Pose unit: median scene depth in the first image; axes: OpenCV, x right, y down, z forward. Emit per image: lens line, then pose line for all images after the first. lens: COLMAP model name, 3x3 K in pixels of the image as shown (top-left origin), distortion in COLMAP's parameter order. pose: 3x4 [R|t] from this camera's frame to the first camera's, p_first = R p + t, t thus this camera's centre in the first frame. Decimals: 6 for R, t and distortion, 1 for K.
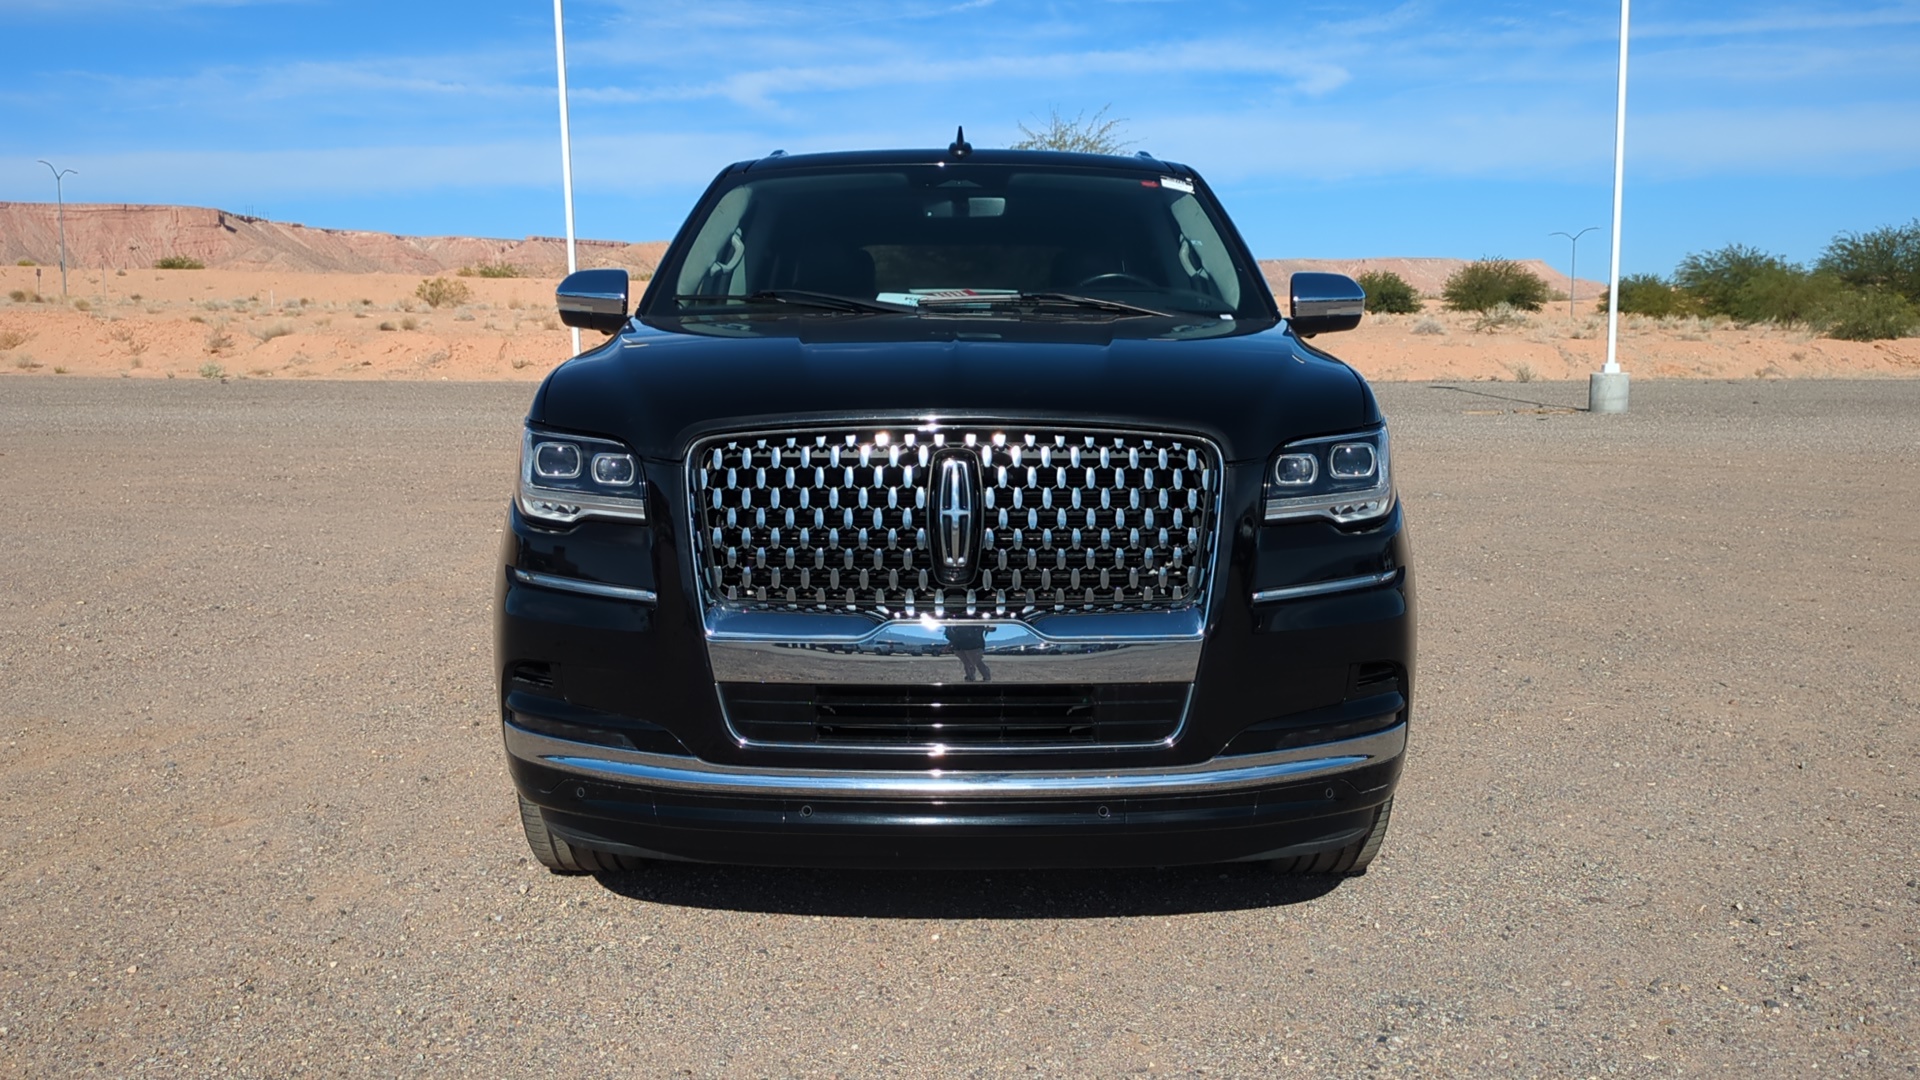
lens RADIAL K [[1670.3, 0, 961.5], [0, 1670.3, 536.7], [0, 0, 1]] dist [0.072699, -0.087472]
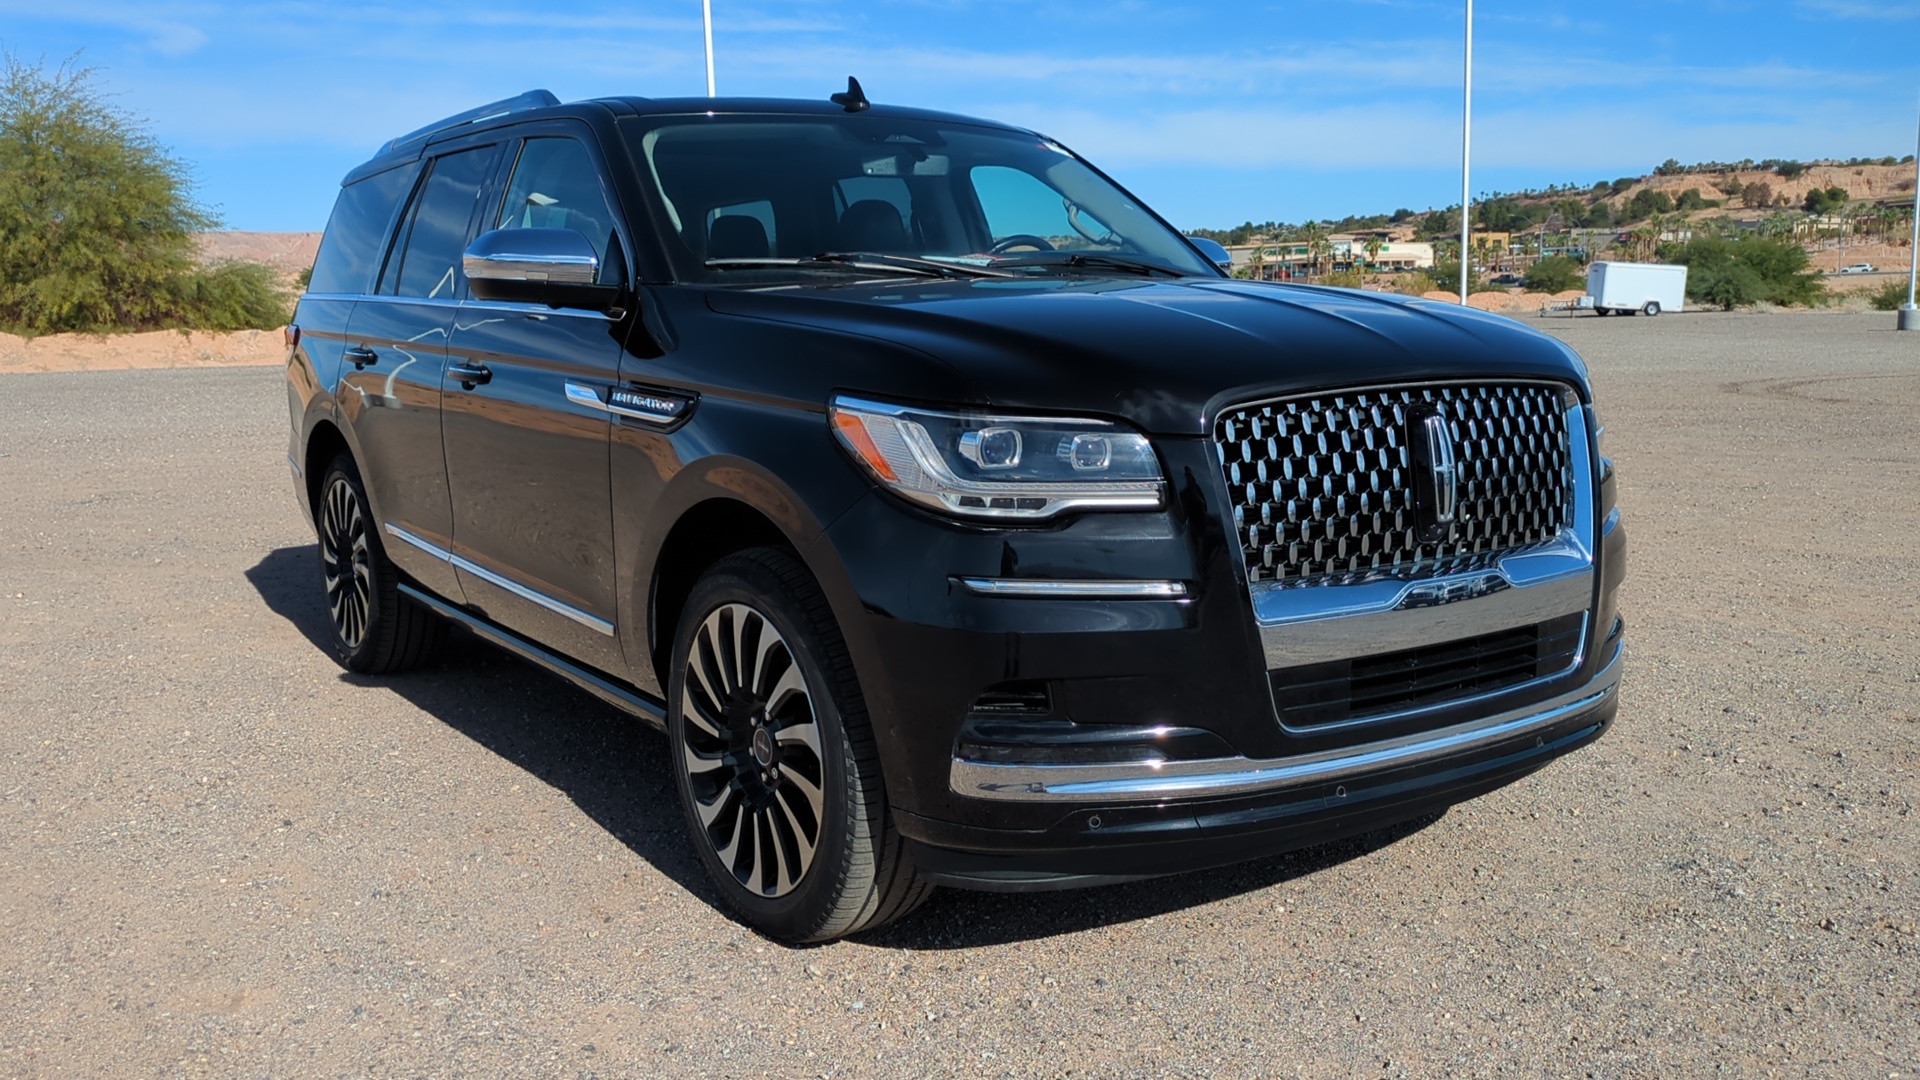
lens RADIAL K [[1670.3, 0, 965.8], [0, 1670.3, 541.2], [0, 0, 1]] dist [0.072699, -0.087472]
pose [[0.815633, -0.096518, 0.570462, -0.794058], [0.087245, 0.995230, 0.043645, -0.039042], [-0.571953, 0.014172, 0.820164, 0.331160]]
